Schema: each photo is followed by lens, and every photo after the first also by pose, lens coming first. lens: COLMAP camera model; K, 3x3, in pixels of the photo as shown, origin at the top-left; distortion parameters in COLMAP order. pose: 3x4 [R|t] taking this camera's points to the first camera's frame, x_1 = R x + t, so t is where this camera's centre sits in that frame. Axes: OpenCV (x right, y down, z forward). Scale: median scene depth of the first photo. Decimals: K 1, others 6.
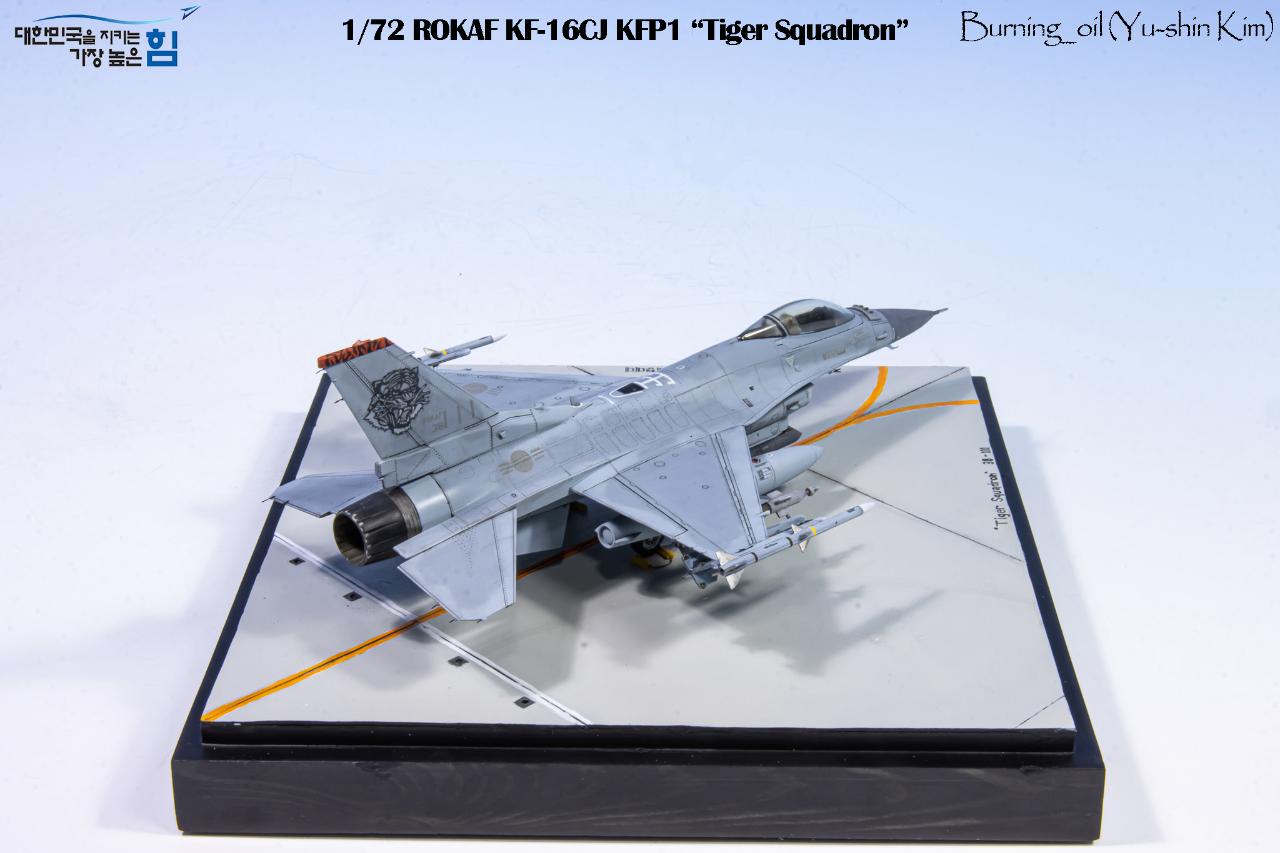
lens RADIAL K [[2007.0, 0, 640.0], [0, 2007.0, 426.5], [0, 0, 1]] dist [-0.173352, -0.009503]
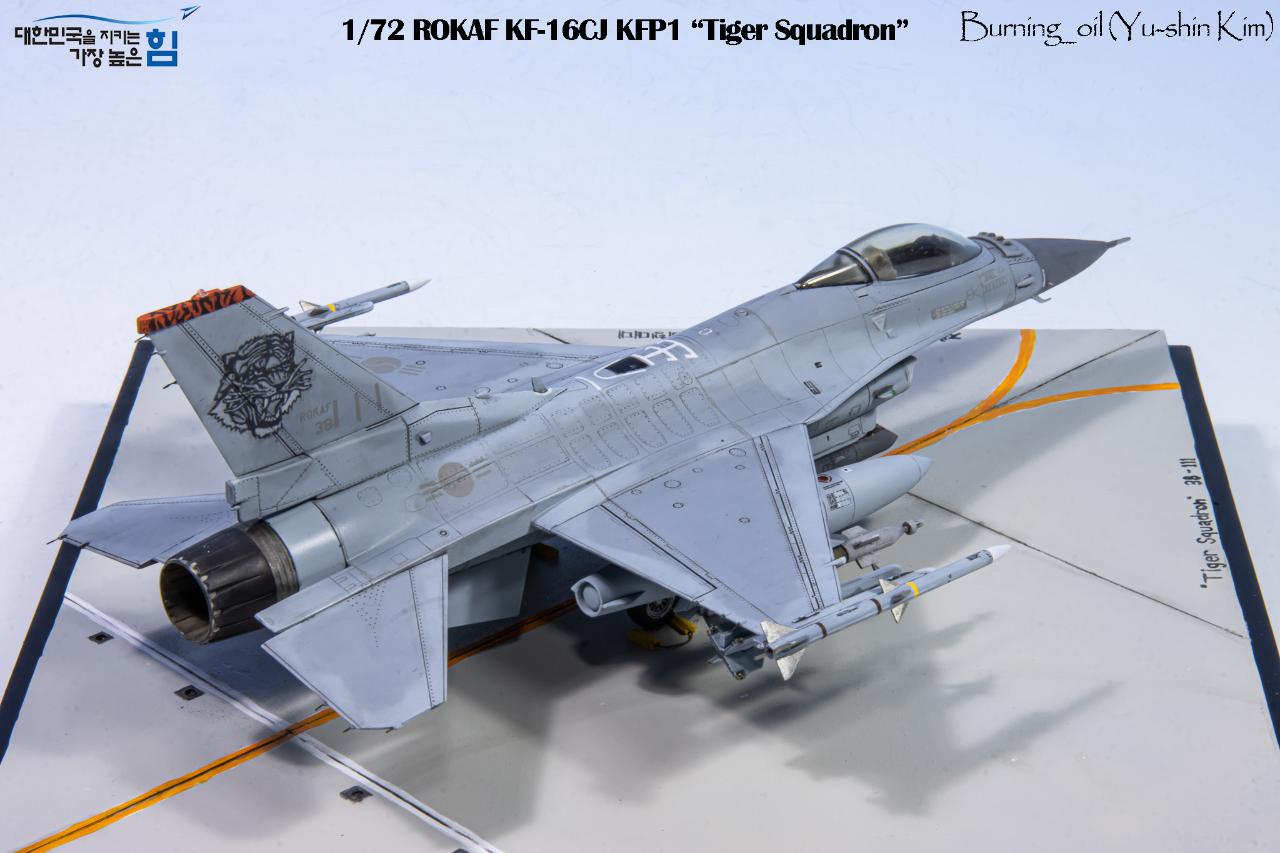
lens RADIAL K [[3506.7, 0, 640.0], [0, 3506.7, 426.5], [0, 0, 1]] dist [-0.028396, -0.045383]
pose [[1.000000, 0.000138, -0.000048, -0.000533], [-0.000138, 1.000000, 0.000966, -0.000629], [0.000048, -0.000966, 1.000000, -0.111744]]
